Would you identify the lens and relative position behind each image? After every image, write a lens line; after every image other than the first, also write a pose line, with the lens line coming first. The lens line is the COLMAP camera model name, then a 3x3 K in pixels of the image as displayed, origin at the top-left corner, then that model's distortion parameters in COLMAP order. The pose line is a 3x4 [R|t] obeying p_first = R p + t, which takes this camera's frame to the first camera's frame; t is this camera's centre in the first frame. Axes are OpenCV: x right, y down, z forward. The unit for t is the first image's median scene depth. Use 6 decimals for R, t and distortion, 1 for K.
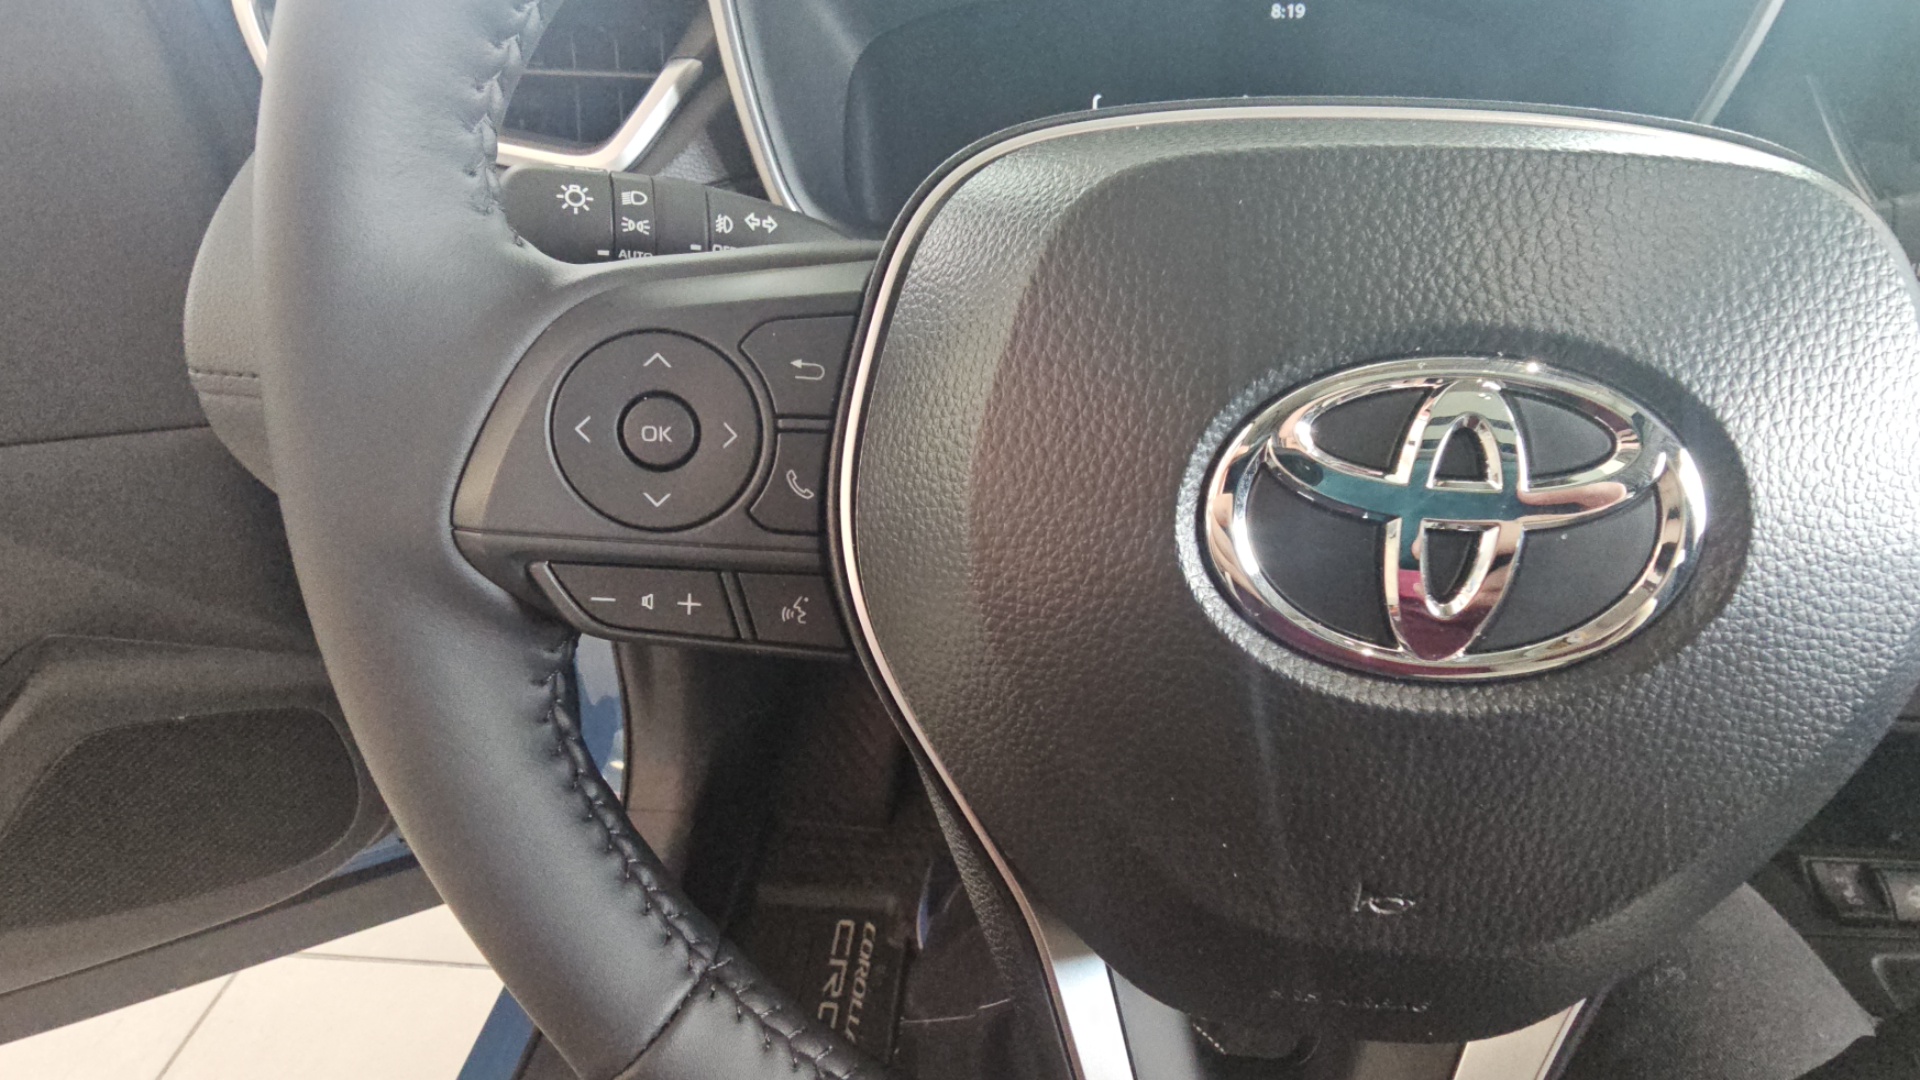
lens RADIAL K [[863.3, 0, 975.9], [0, 863.3, 540.5], [0, 0, 1]] dist [0.003174, -0.001244]
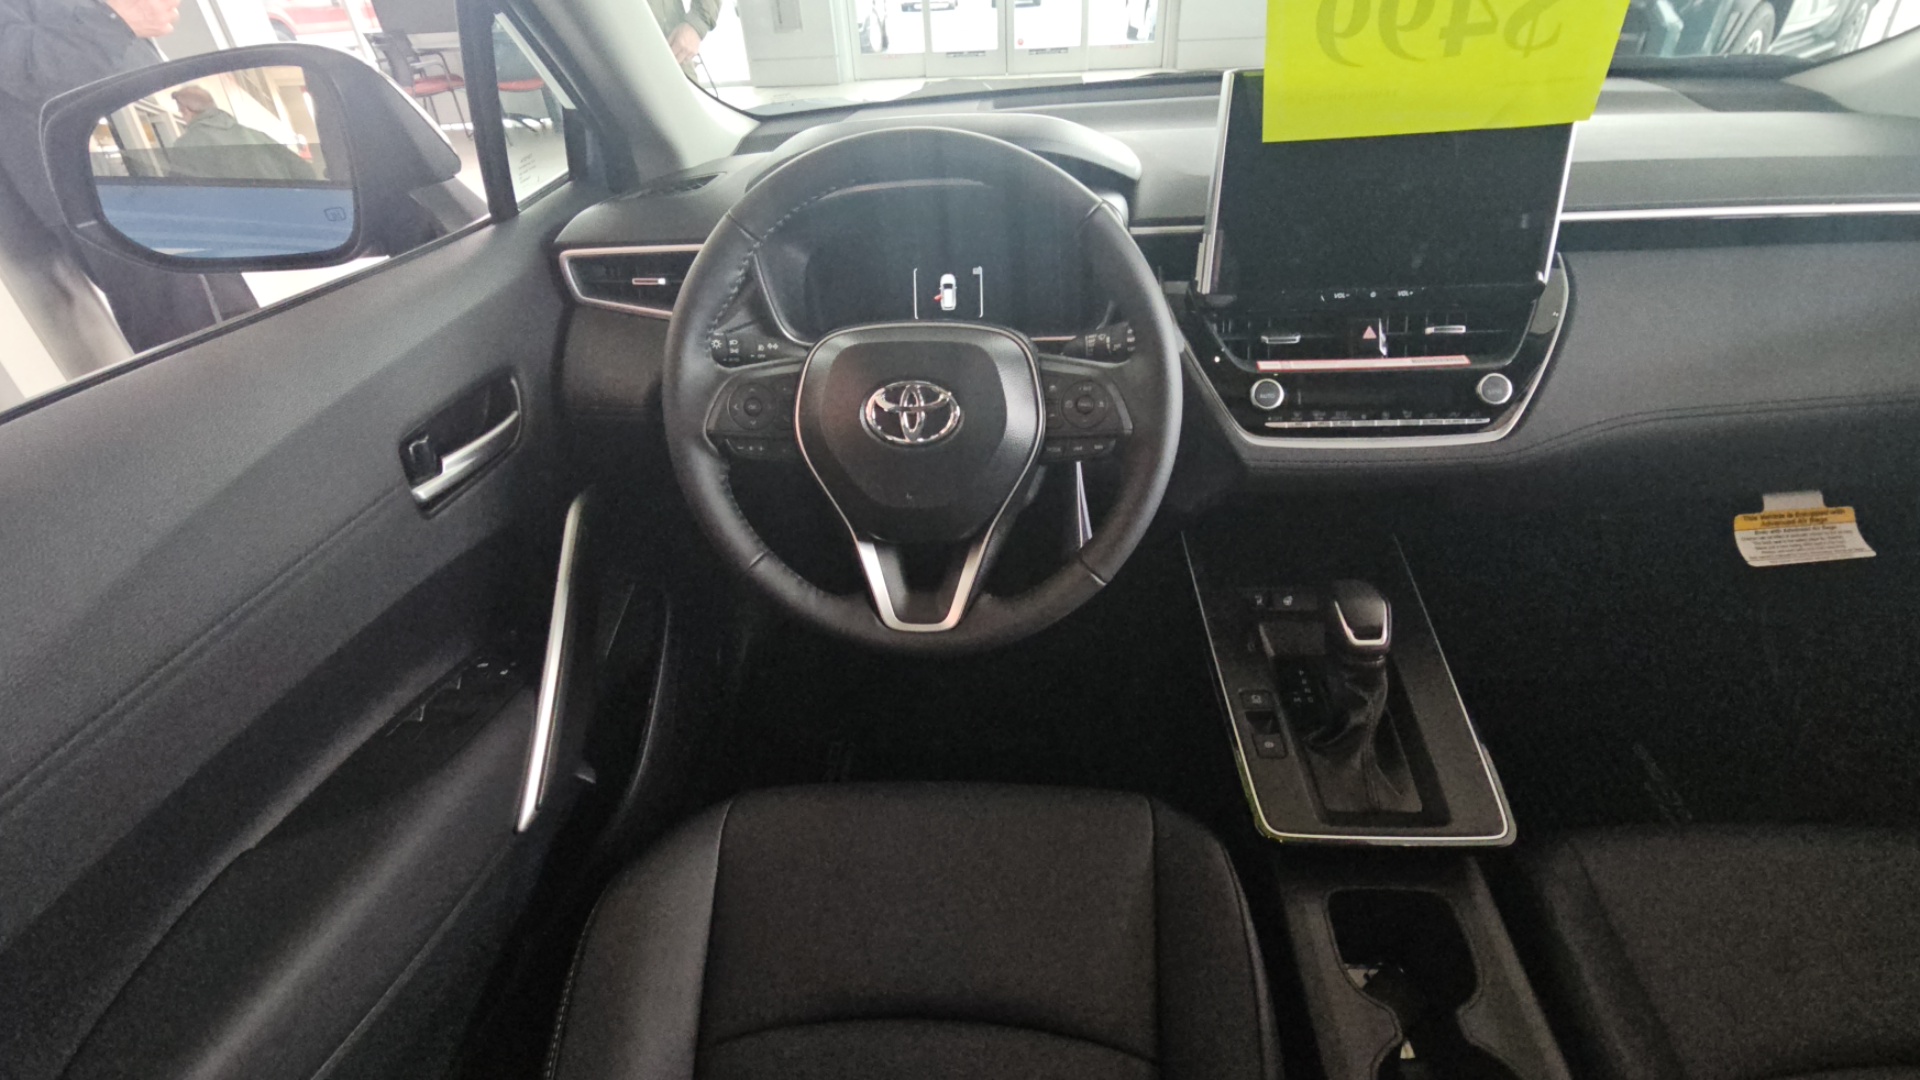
lens RADIAL K [[863.3, 0, 970.5], [0, 863.3, 544.5], [0, 0, 1]] dist [0.003174, -0.001244]
pose [[0.998725, -0.048378, -0.014396, 0.682816], [0.047905, 0.998352, -0.031592, 0.686570], [0.015901, 0.030862, 0.999397, -2.993673]]
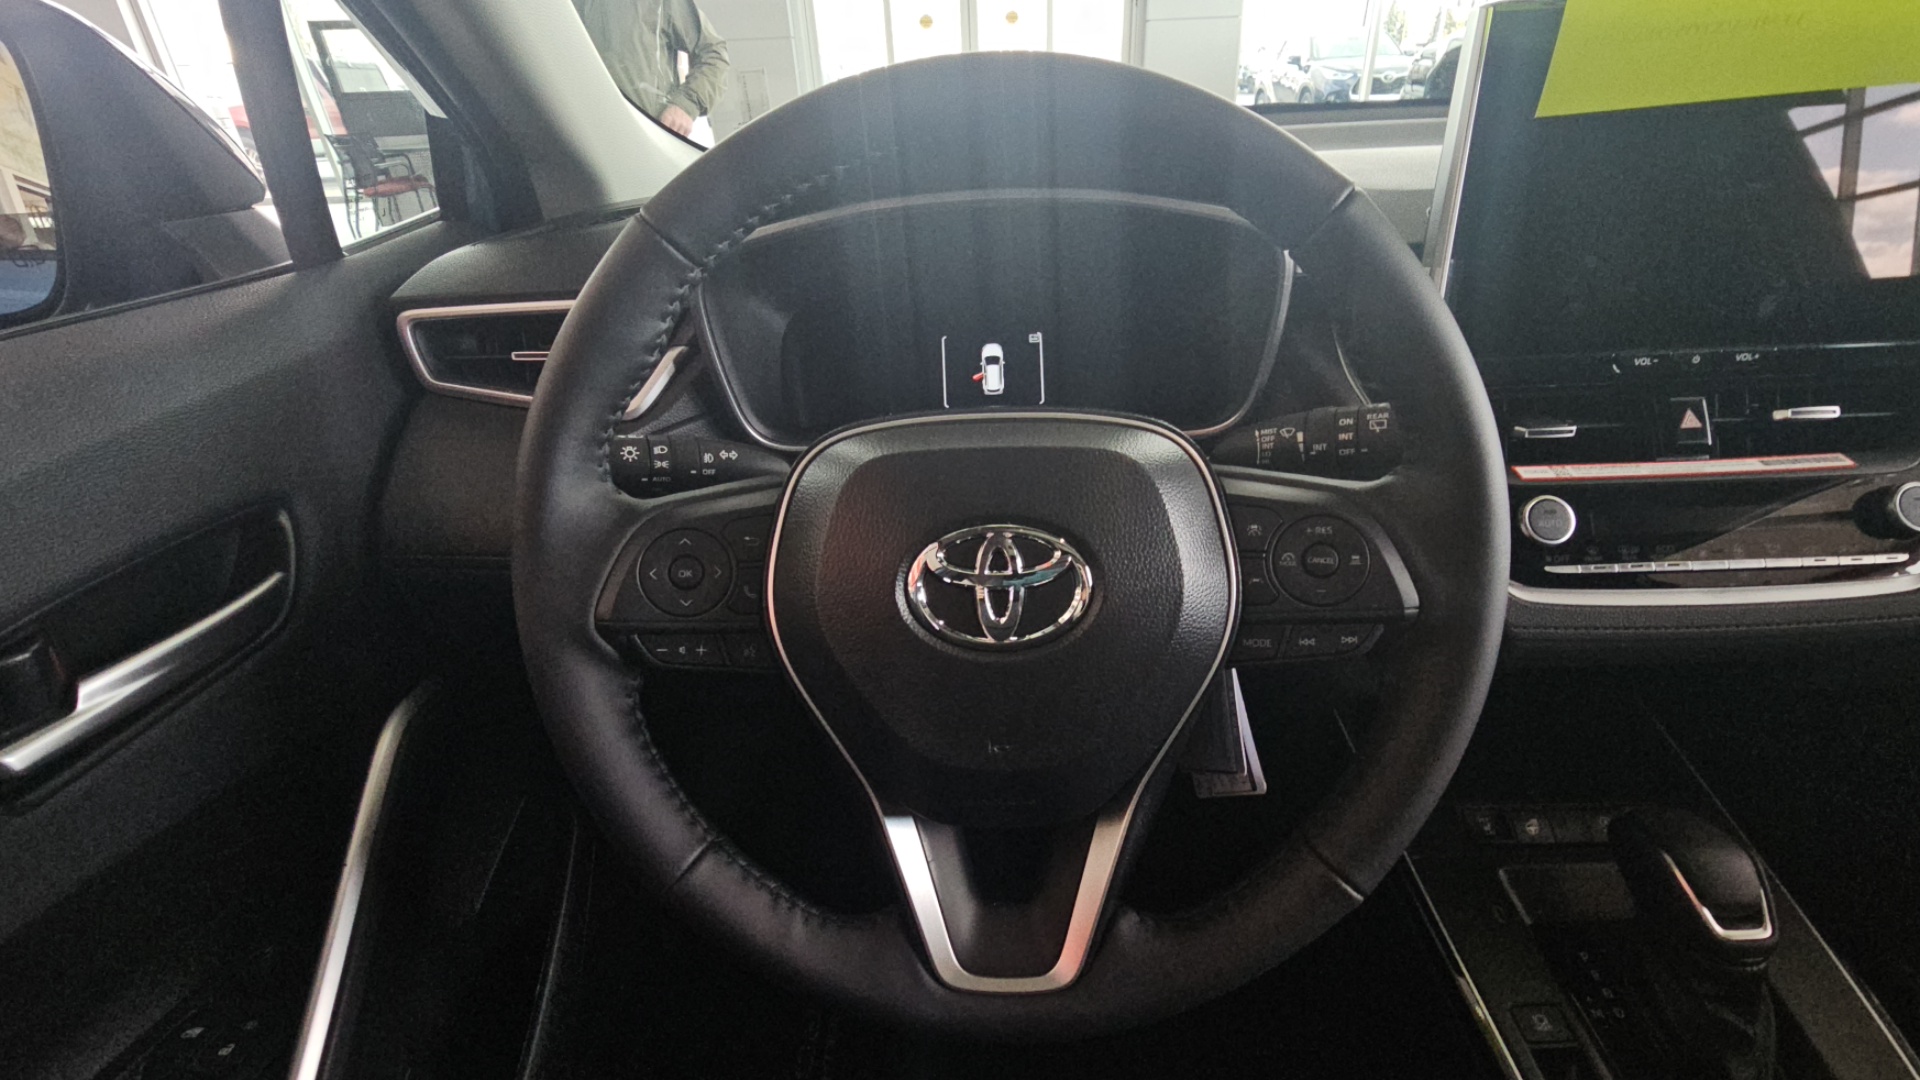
lens RADIAL K [[863.3, 0, 968.7], [0, 863.3, 541.0], [0, 0, 1]] dist [0.003174, -0.001244]
pose [[0.997438, -0.067416, 0.023911, 0.296918], [0.070016, 0.988583, -0.133421, 0.134621], [-0.014643, 0.134754, 0.990771, -1.162681]]
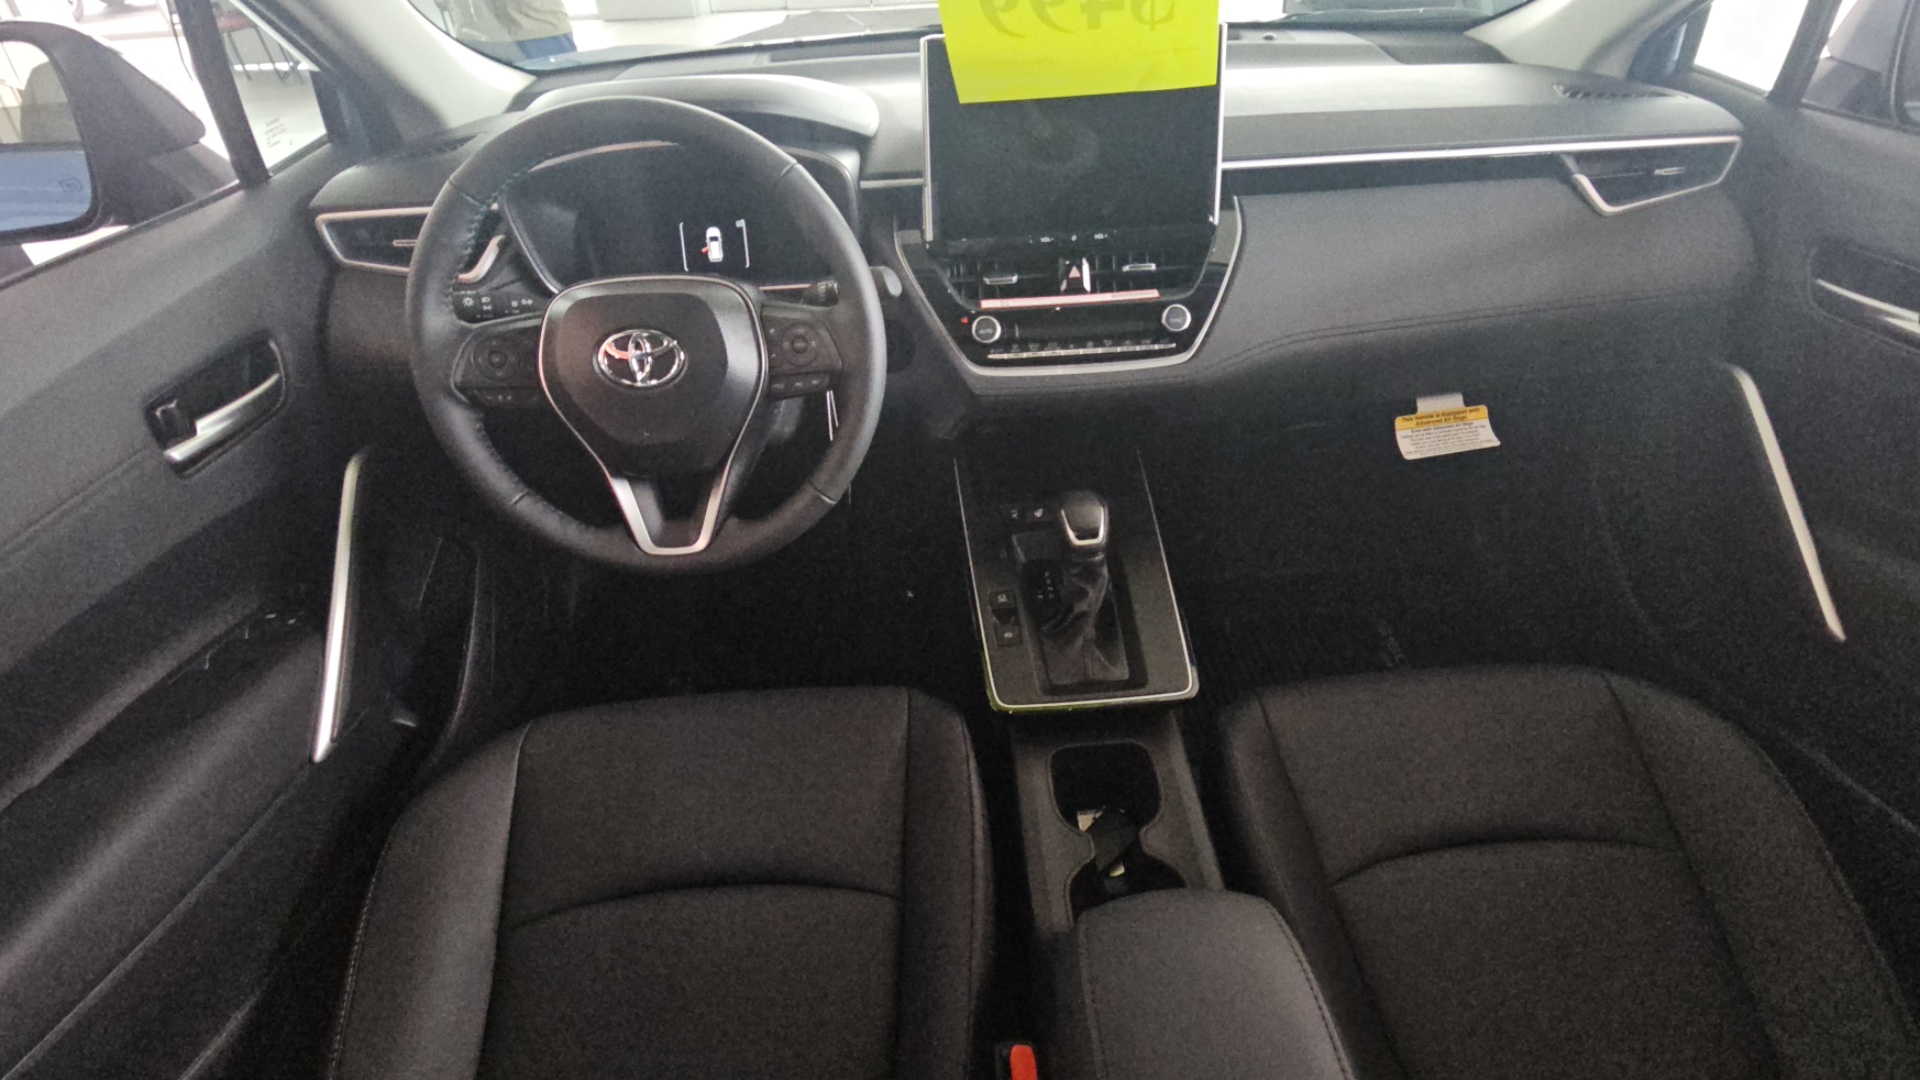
lens RADIAL K [[863.3, 0, 973.4], [0, 863.3, 544.0], [0, 0, 1]] dist [0.003174, -0.001244]
pose [[0.989897, -0.111974, 0.086977, 1.541023], [0.109152, 0.993353, 0.036558, 0.904445], [-0.090492, -0.026694, 0.995539, -3.623116]]
